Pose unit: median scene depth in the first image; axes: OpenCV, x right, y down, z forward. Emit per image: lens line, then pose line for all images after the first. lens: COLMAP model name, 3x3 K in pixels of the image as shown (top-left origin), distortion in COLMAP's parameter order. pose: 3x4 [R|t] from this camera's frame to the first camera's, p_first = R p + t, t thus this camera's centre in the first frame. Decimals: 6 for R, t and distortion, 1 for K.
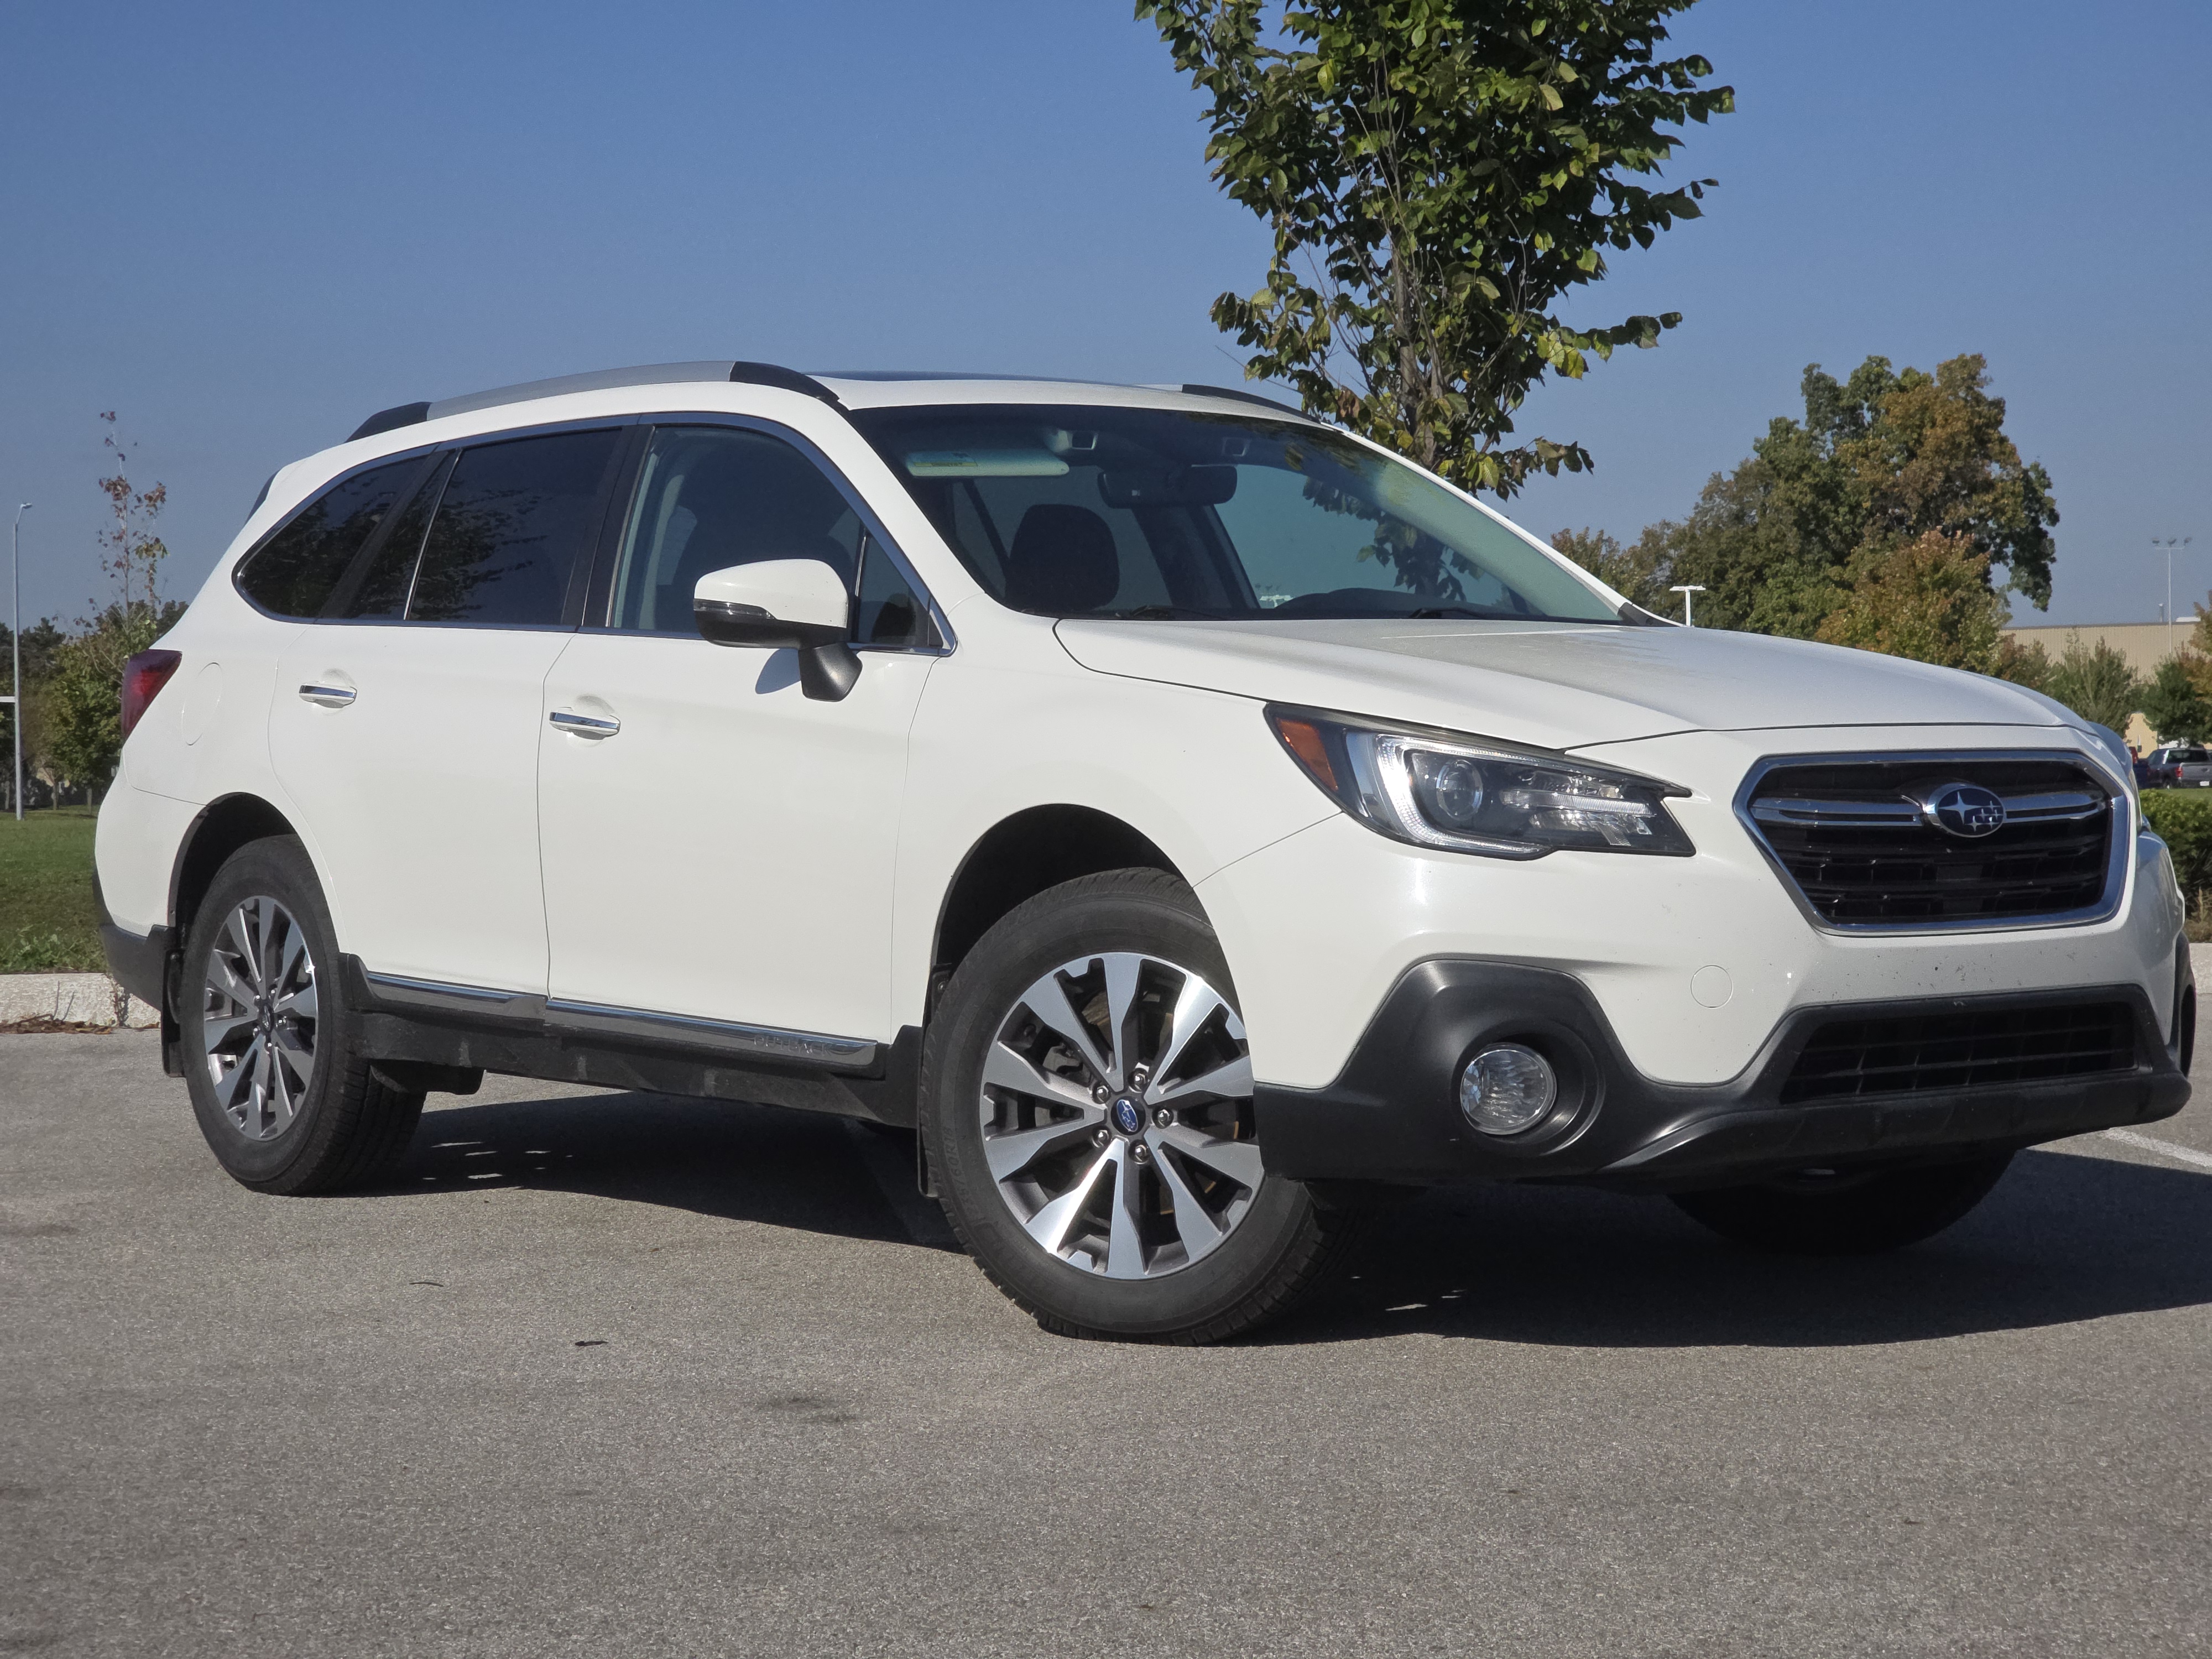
lens RADIAL K [[4264.0, 0, 1111.9], [0, 4264.0, 831.3], [0, 0, 1]] dist [-0.073985, 0.000000]
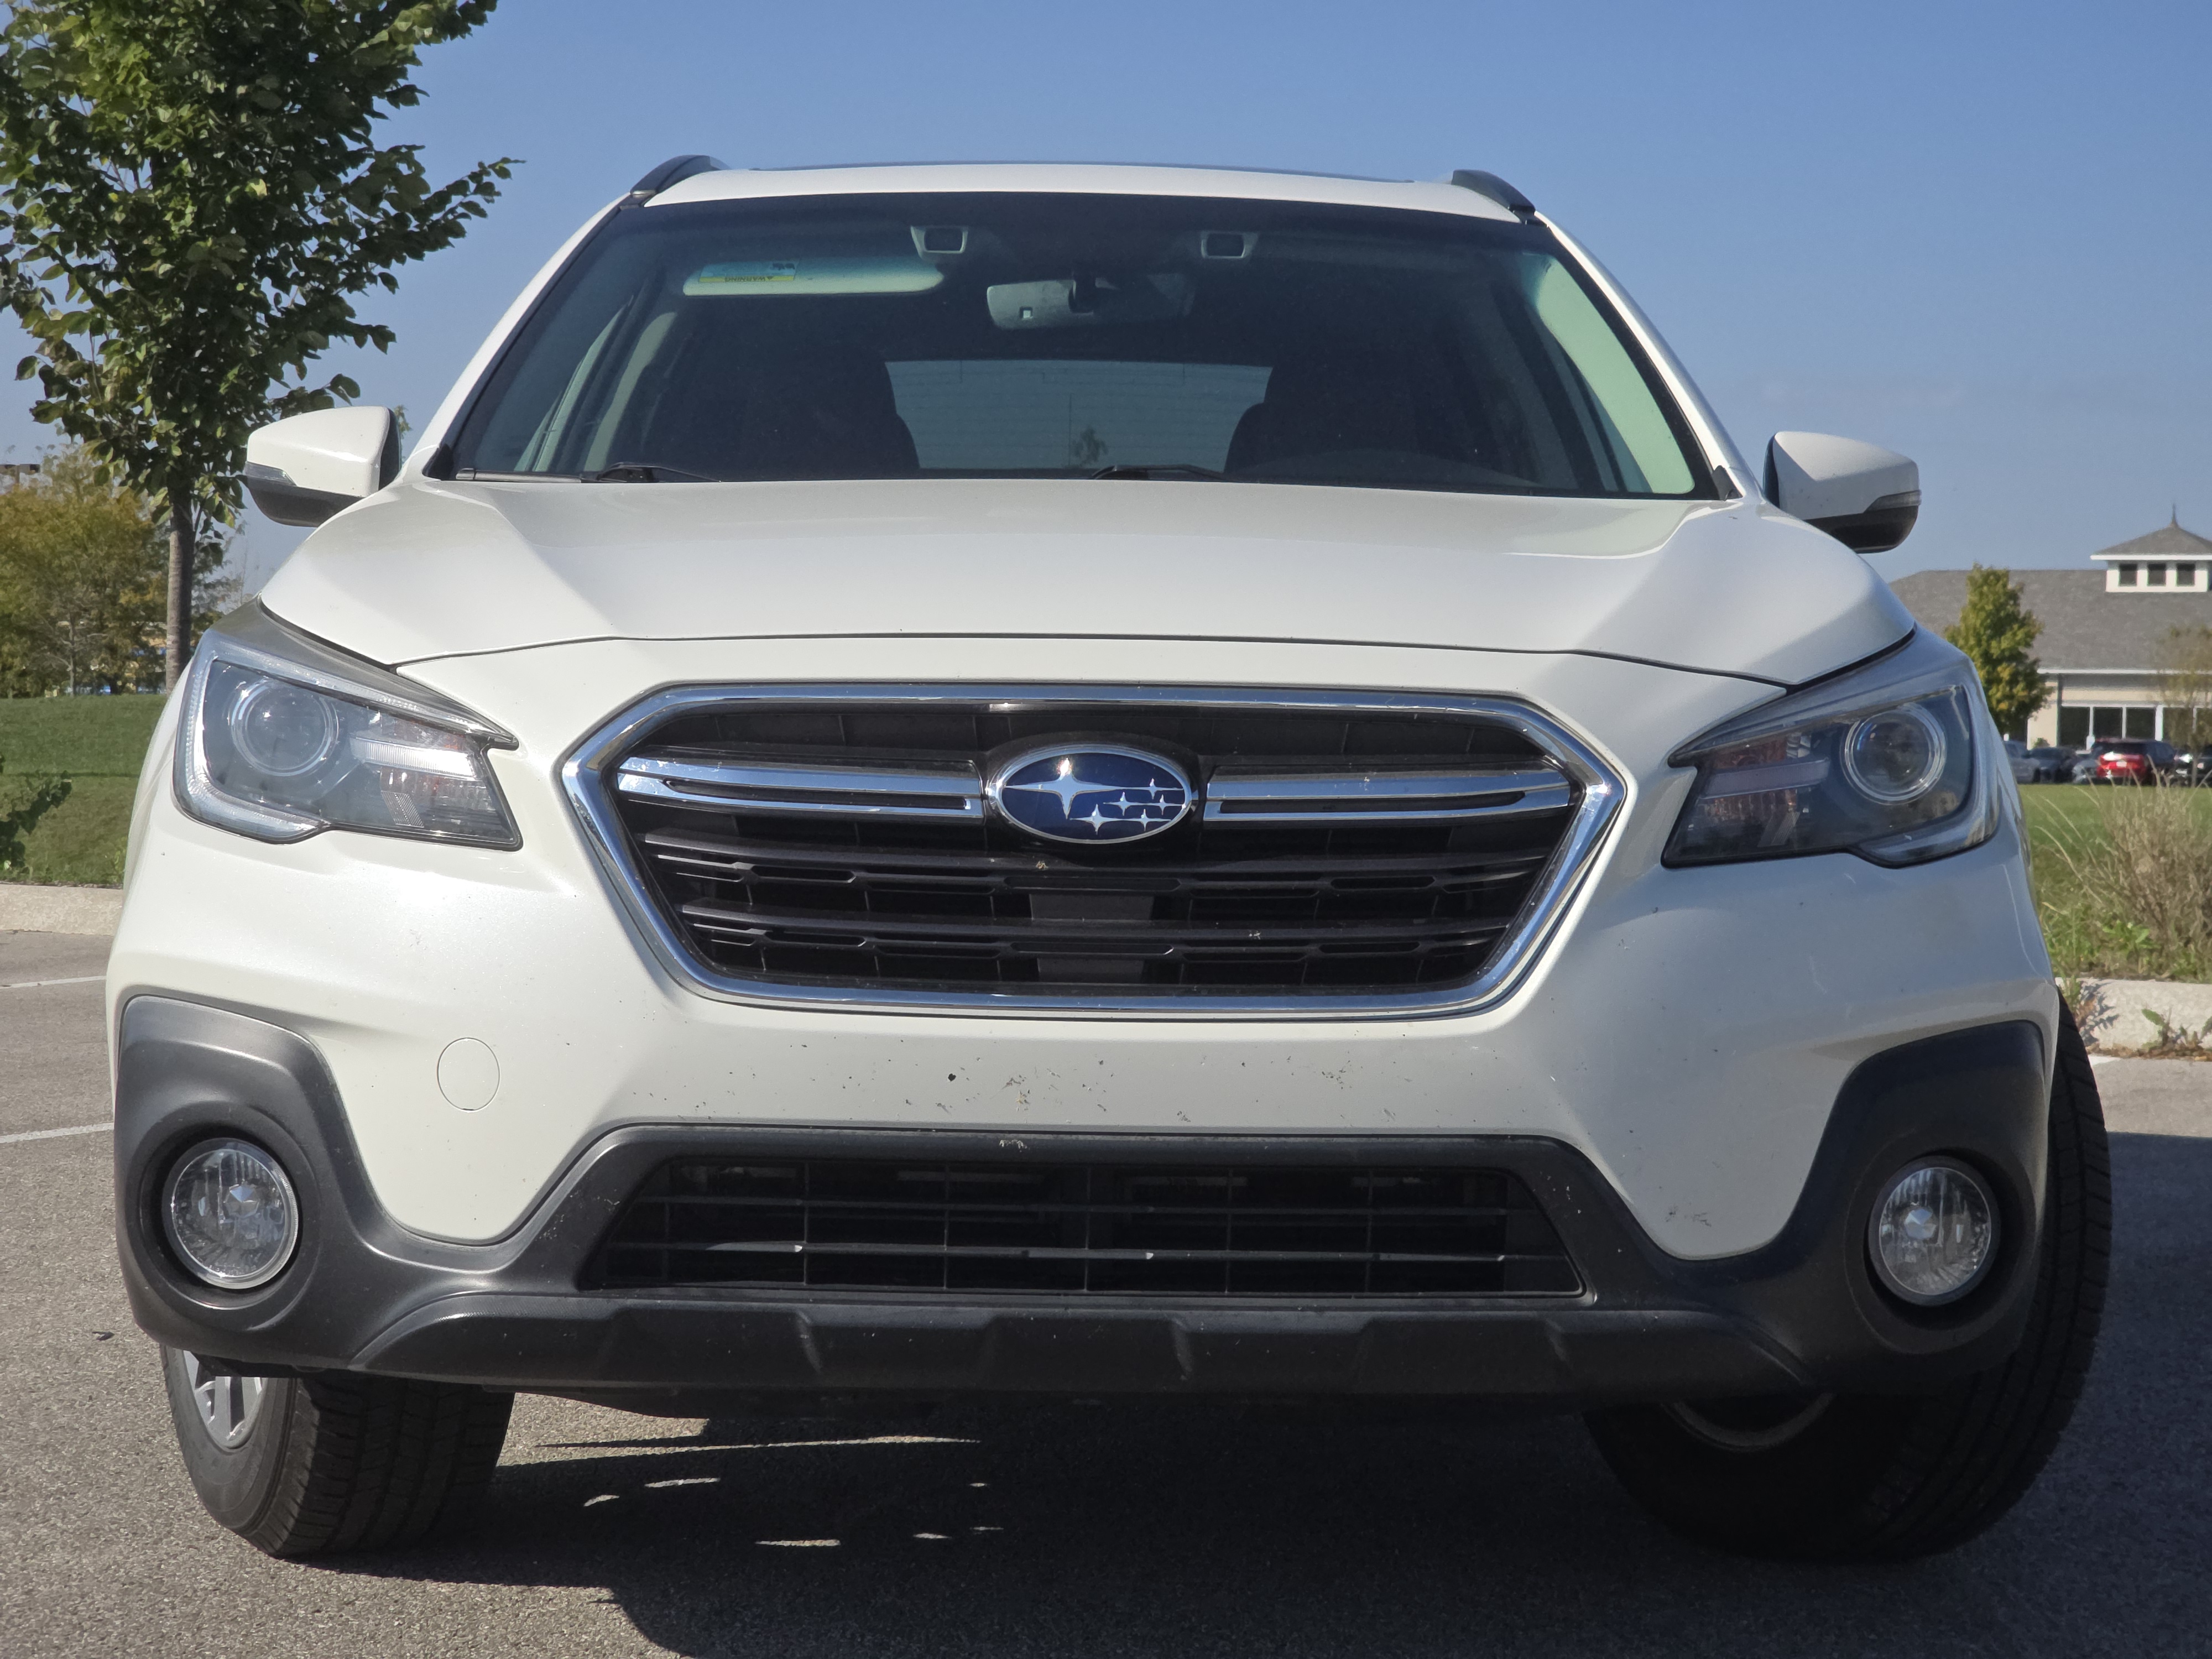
lens RADIAL K [[4264.0, 0, 1105.2], [0, 4264.0, 826.4], [0, 0, 1]] dist [-0.073985, 0.000000]
pose [[0.803150, 0.040409, -0.594405, 0.531341], [-0.037574, 0.999147, 0.017155, -0.010297], [0.594591, 0.008556, 0.803983, 0.560209]]
